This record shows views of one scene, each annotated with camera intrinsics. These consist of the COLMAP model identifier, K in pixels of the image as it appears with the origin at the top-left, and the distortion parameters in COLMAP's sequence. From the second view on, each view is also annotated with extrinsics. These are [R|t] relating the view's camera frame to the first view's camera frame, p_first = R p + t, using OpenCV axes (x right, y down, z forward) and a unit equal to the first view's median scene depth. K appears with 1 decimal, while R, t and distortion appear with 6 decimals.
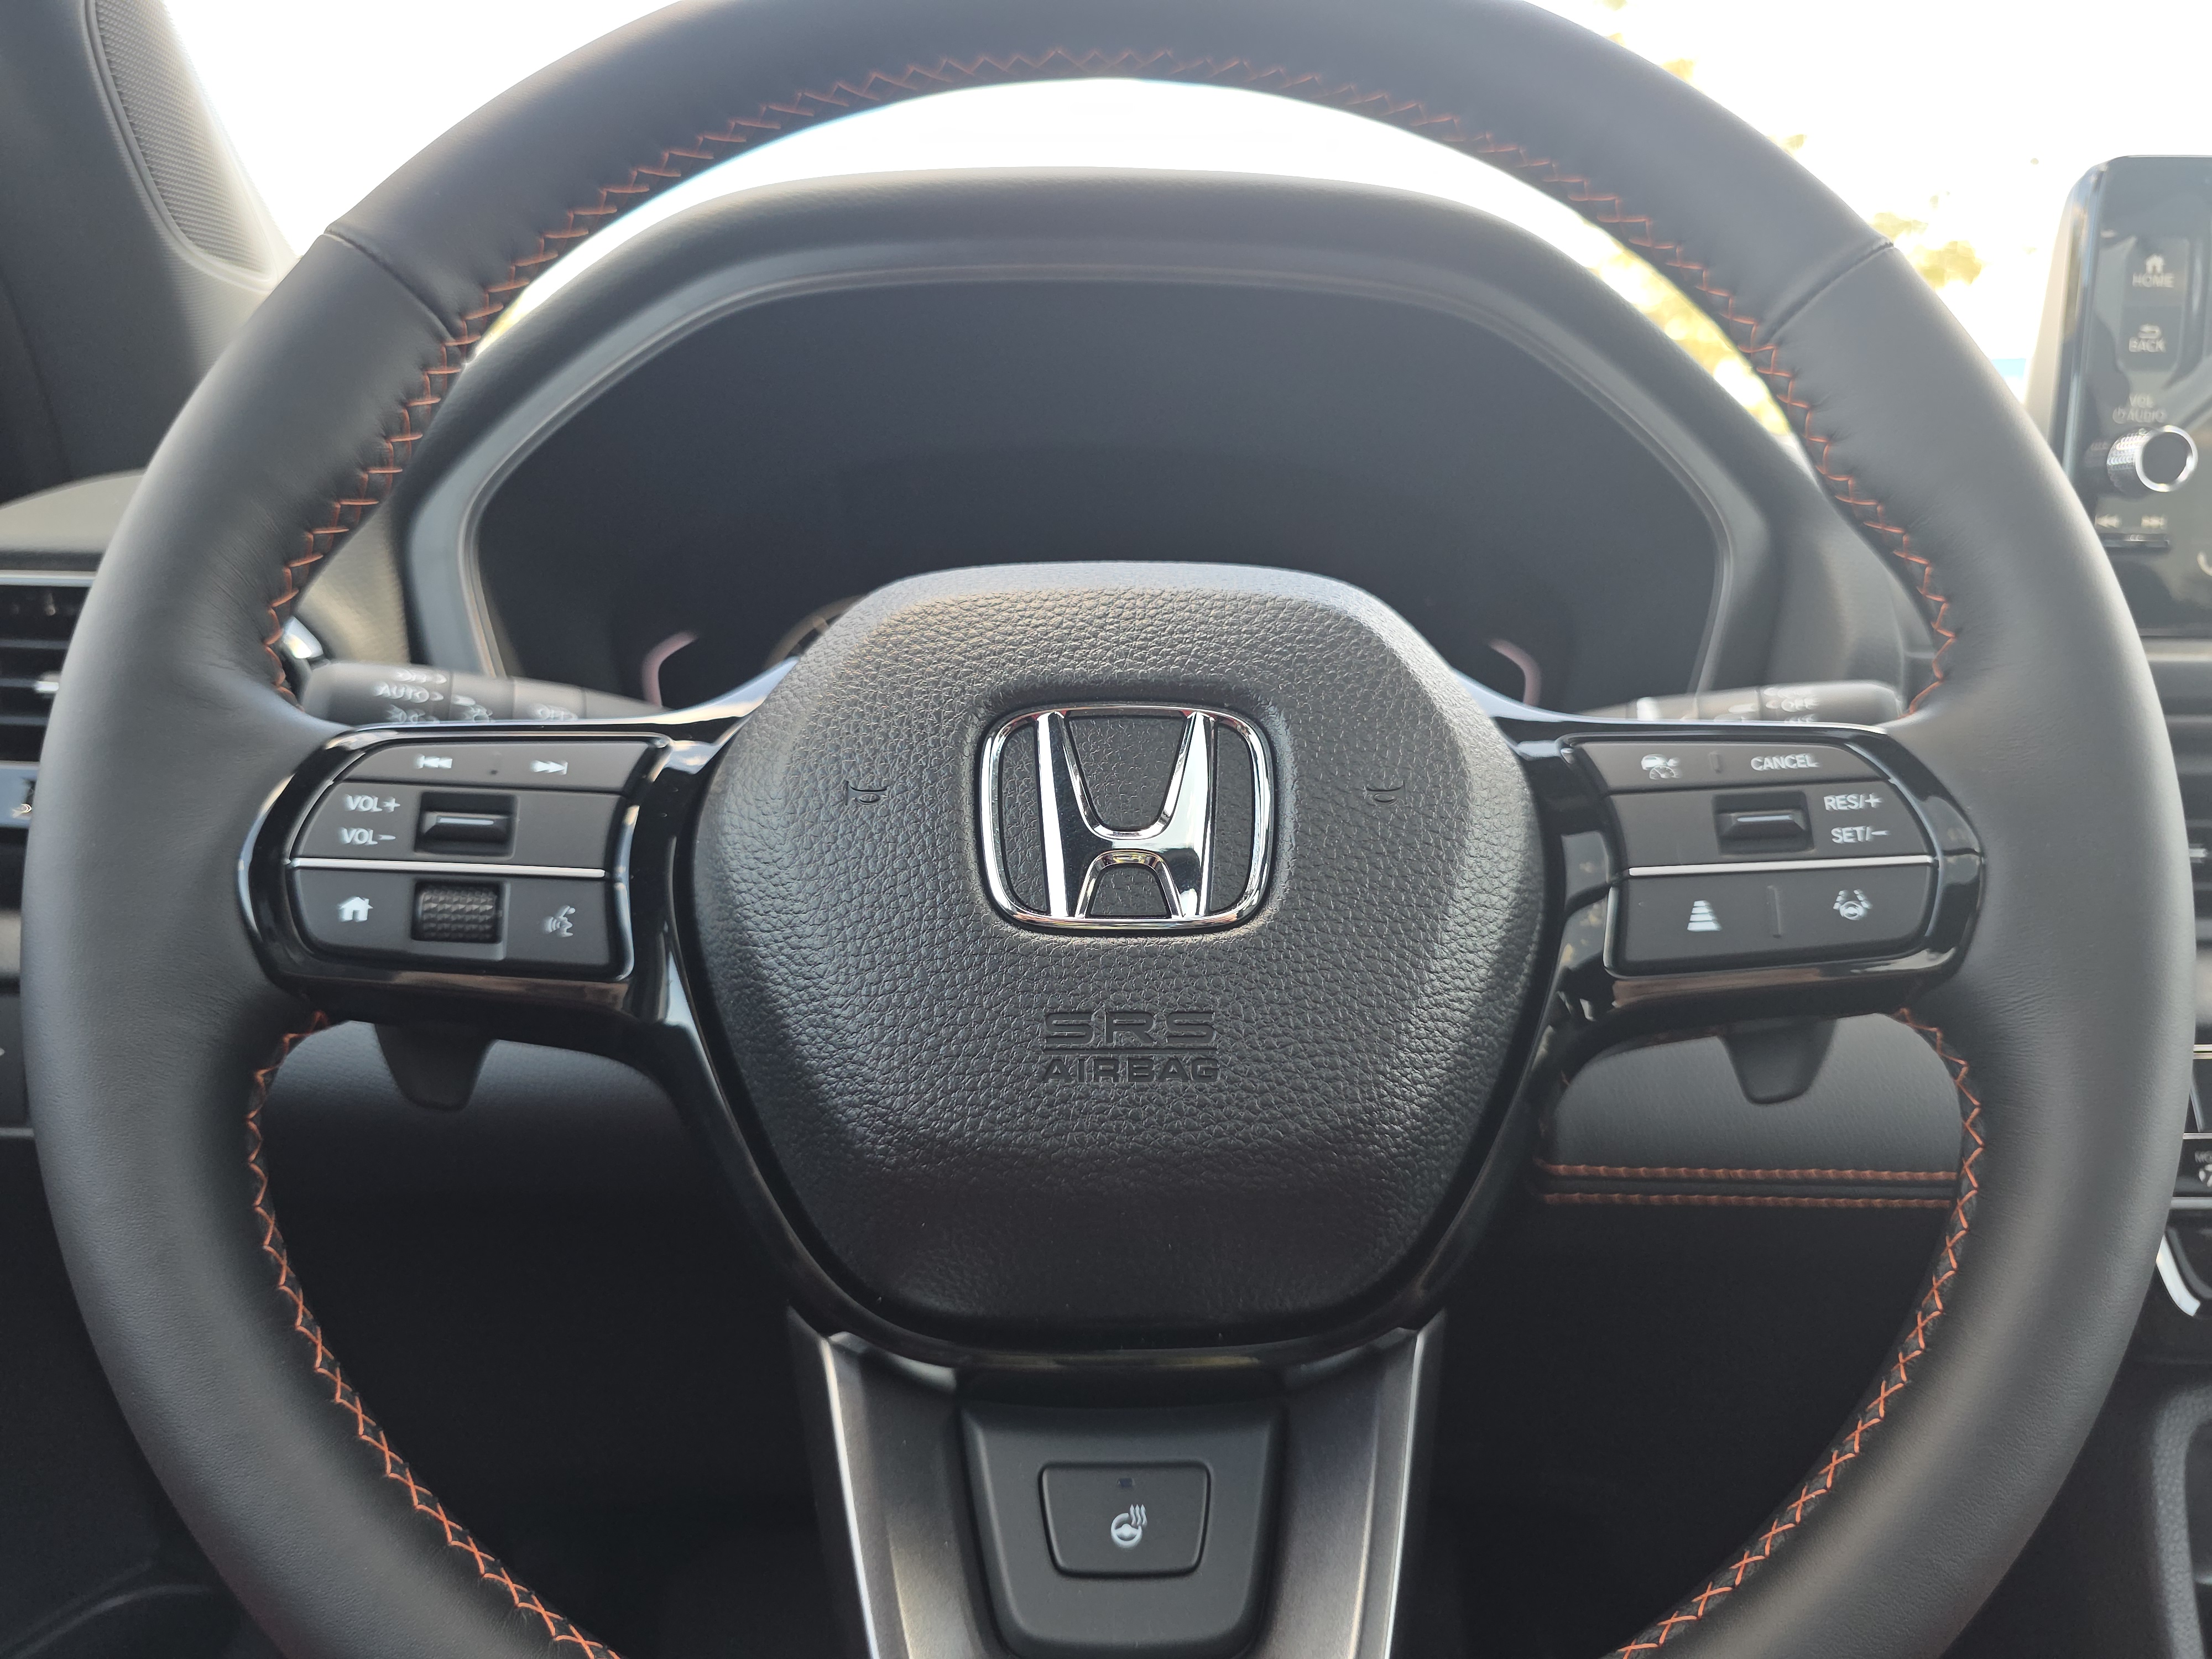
lens RADIAL K [[1539.3, 0, 1090.1], [0, 1539.3, 839.8], [0, 0, 1]] dist [0.036040, -0.039185]
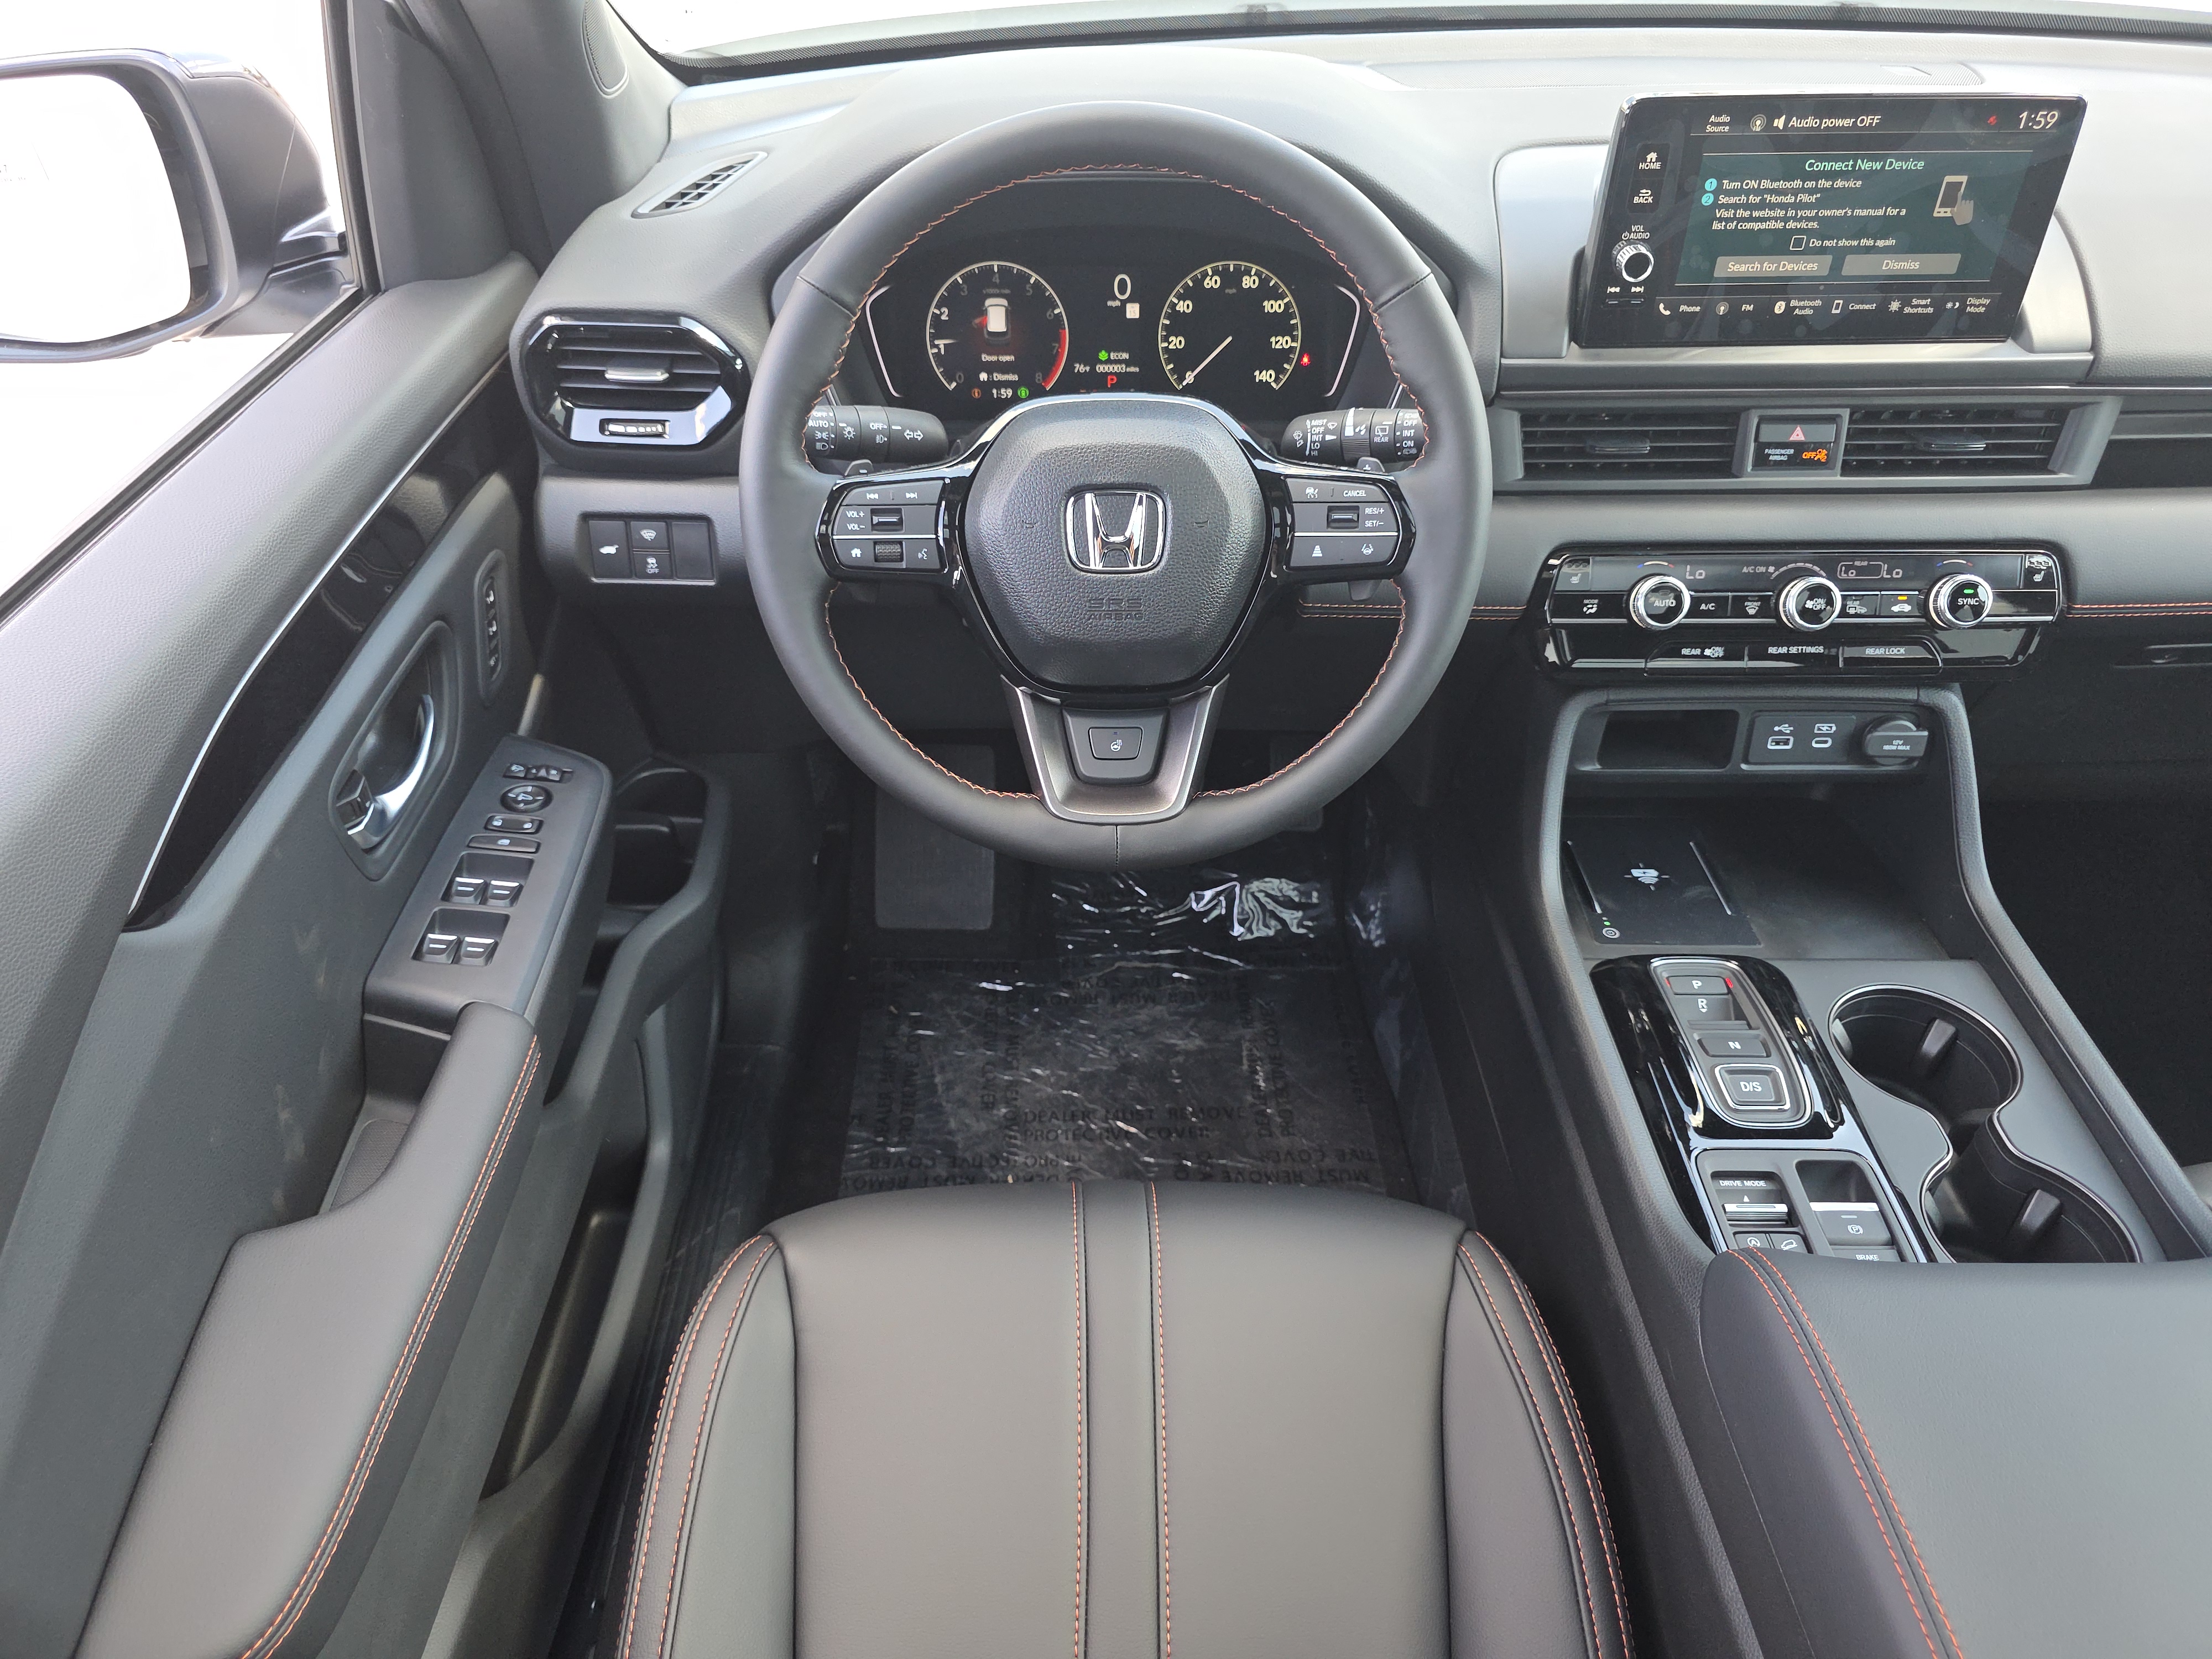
lens RADIAL K [[1539.3, 0, 1083.0], [0, 1539.3, 836.4], [0, 0, 1]] dist [0.036040, -0.039185]
pose [[0.999489, 0.006880, -0.031227, 0.053365], [0.008355, 0.886469, 0.462713, -0.815560], [0.030865, -0.462737, 0.885958, -1.807388]]
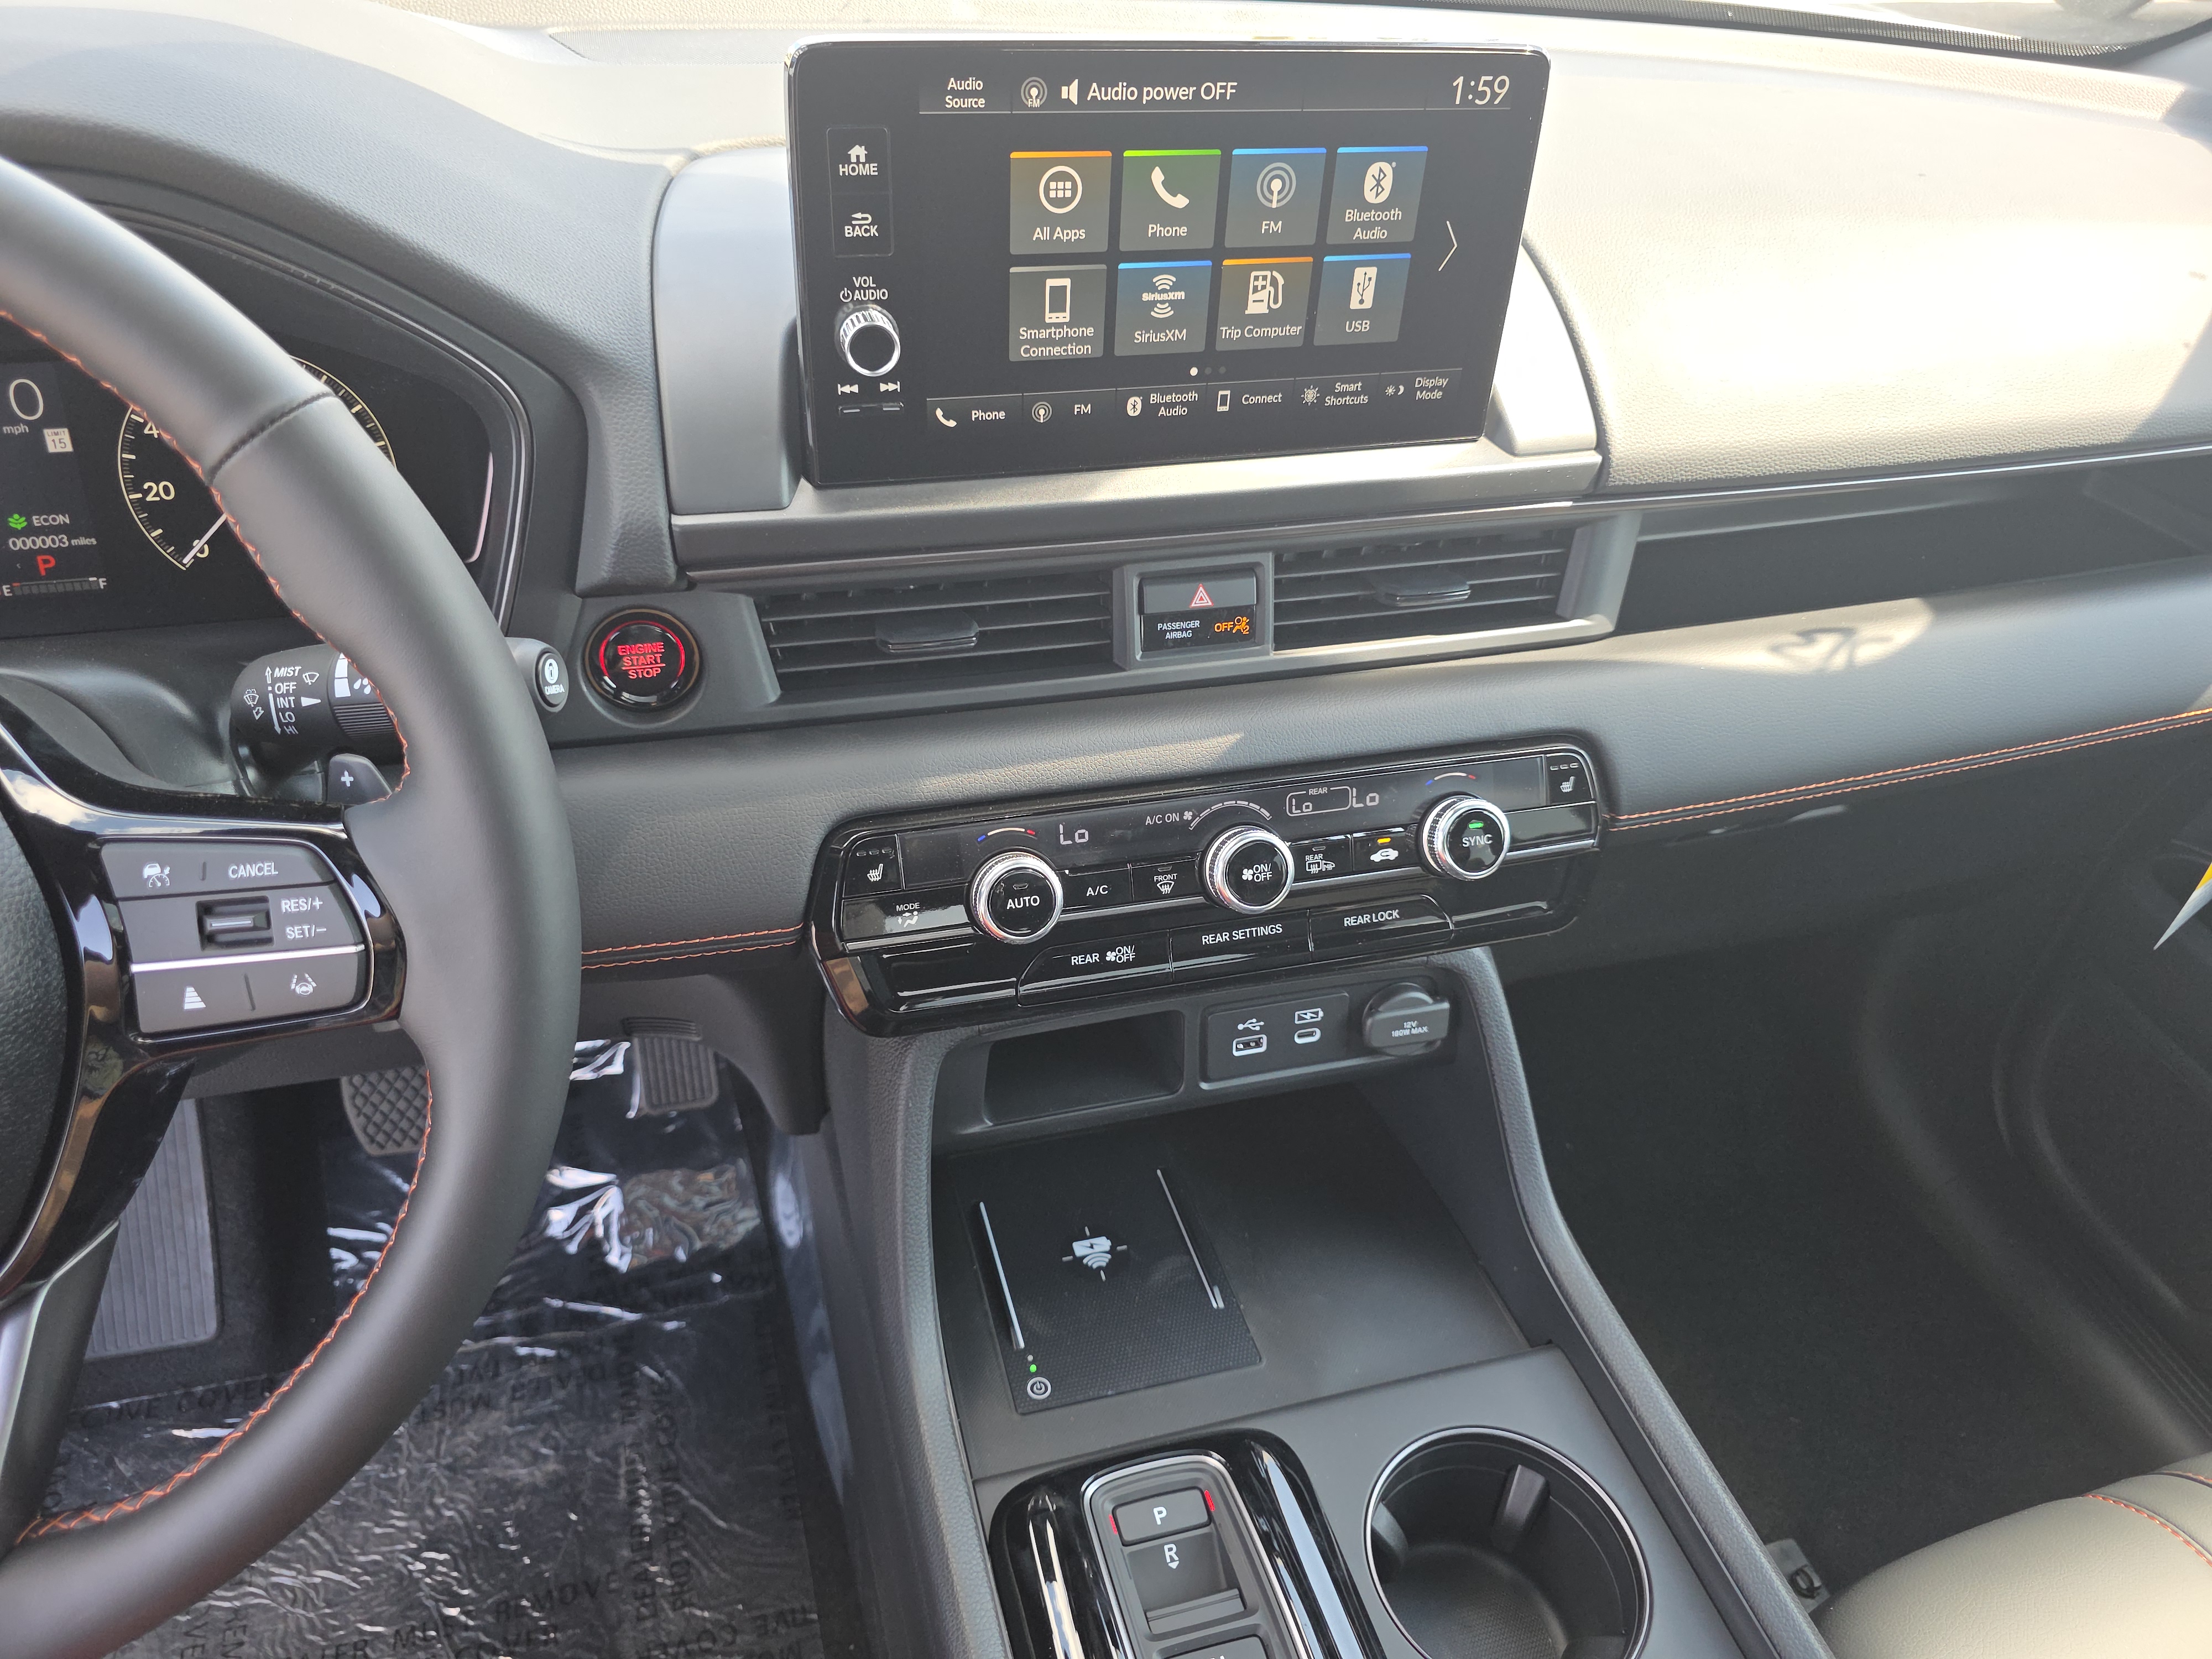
lens RADIAL K [[1539.3, 0, 1108.8], [0, 1539.3, 826.0], [0, 0, 1]] dist [0.036040, -0.039185]
pose [[0.965926, -0.112122, 0.233272, 0.859819], [-0.002111, 0.897853, 0.440291, -0.663353], [-0.258810, -0.425781, 0.867022, -0.271770]]
